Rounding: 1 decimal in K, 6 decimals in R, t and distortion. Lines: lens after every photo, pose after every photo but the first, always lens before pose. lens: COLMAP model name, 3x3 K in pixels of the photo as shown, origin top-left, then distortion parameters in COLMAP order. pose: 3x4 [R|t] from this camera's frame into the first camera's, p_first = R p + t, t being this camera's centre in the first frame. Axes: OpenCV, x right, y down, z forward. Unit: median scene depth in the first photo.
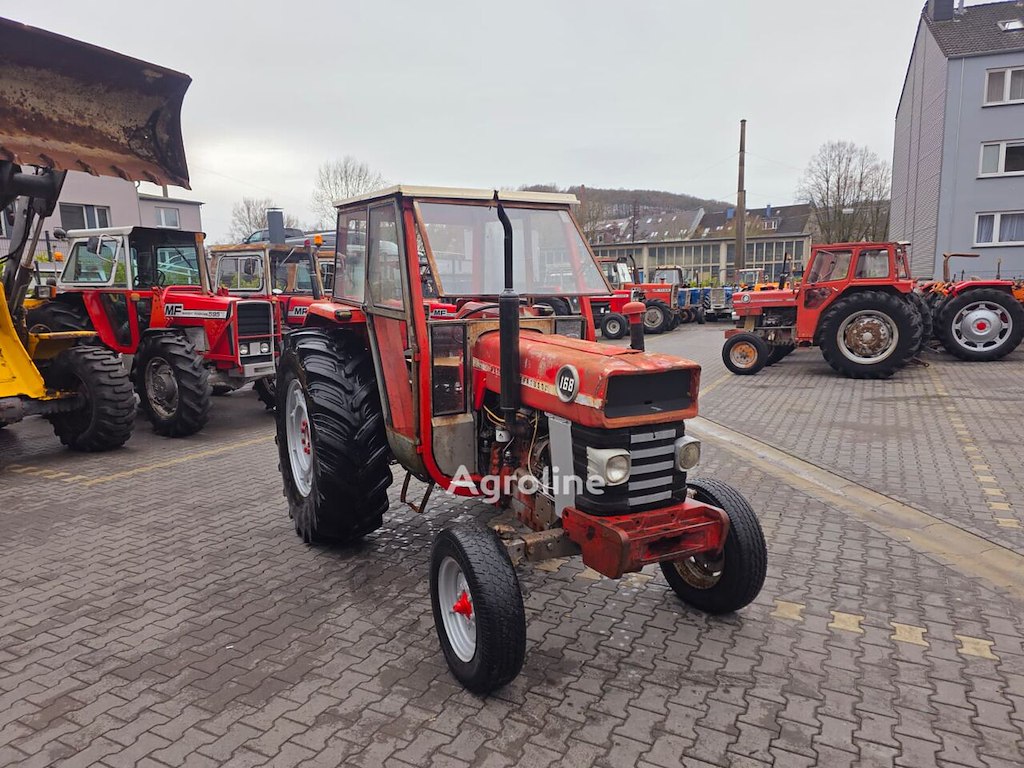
lens RADIAL K [[726.0, 0, 496.9], [0, 726.0, 380.8], [0, 0, 1]] dist [0.045474, -0.059292]
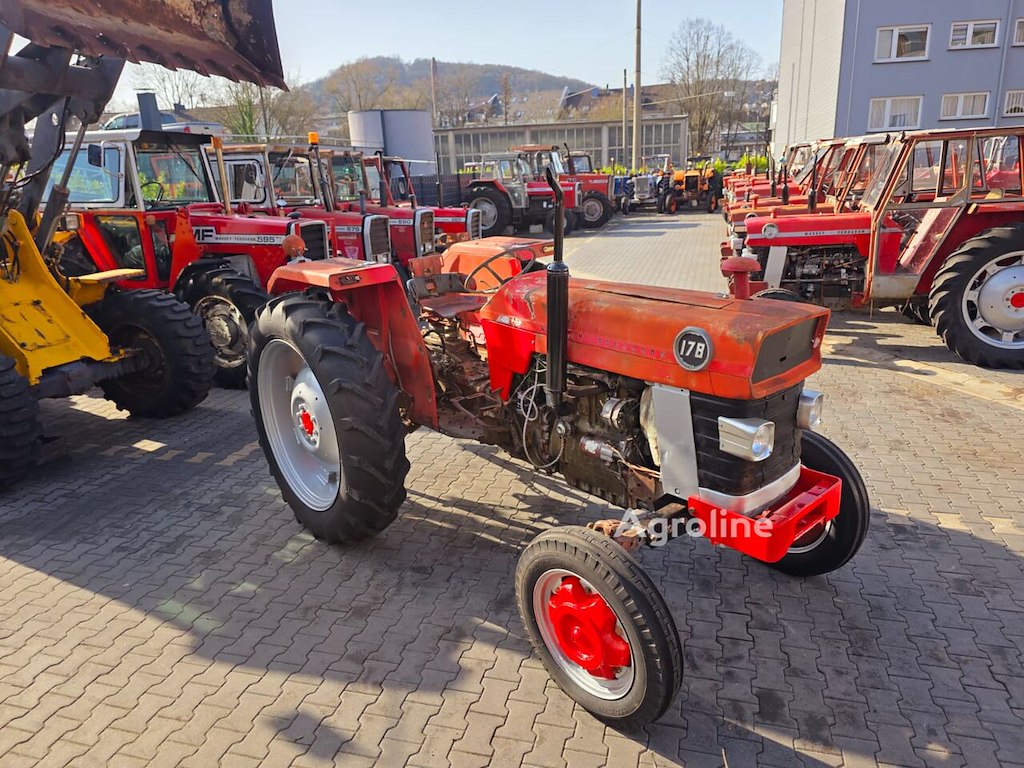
lens RADIAL K [[732.4, 0, 512.0], [0, 732.4, 384.0], [0, 0, 1]] dist [0.031466, -0.042921]
pose [[0.974421, -0.077571, 0.210917, -0.116438], [0.043977, 0.986212, 0.159538, -0.019059], [-0.220385, -0.146181, 0.964397, 0.038933]]
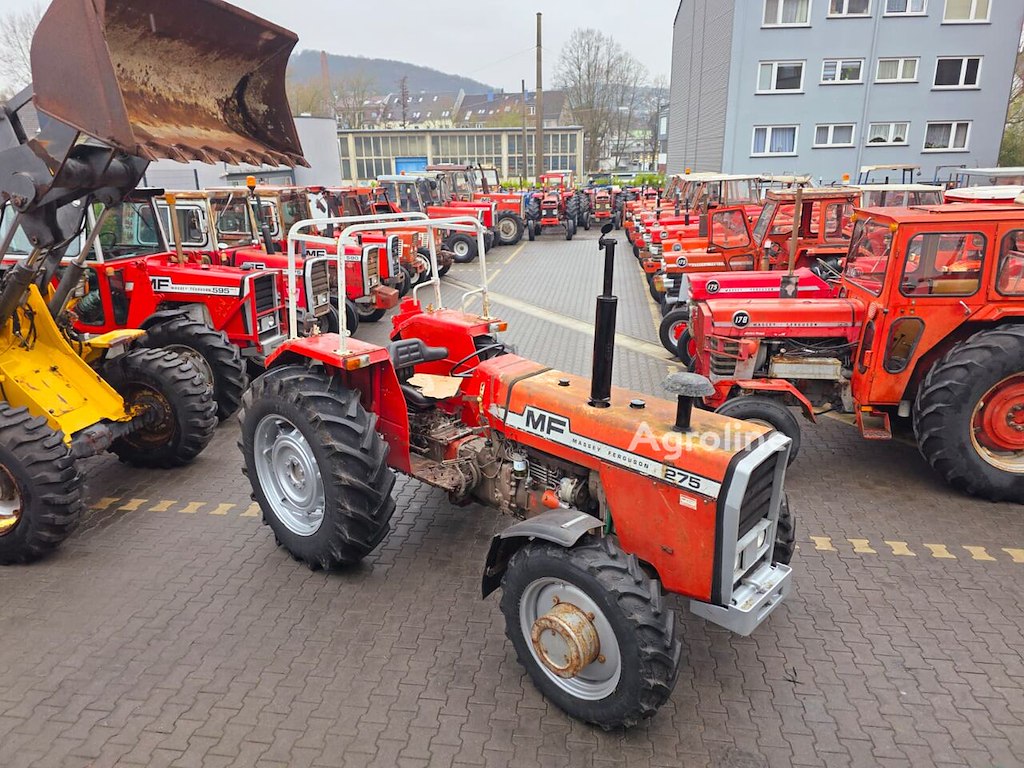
lens RADIAL K [[732.4, 0, 512.0], [0, 732.4, 384.0], [0, 0, 1]] dist [0.031466, -0.042921]
pose [[0.932805, -0.093275, 0.348102, -0.158203], [0.034883, 0.984758, 0.170393, -0.047664], [-0.358690, -0.146801, 0.921841, 0.014579]]
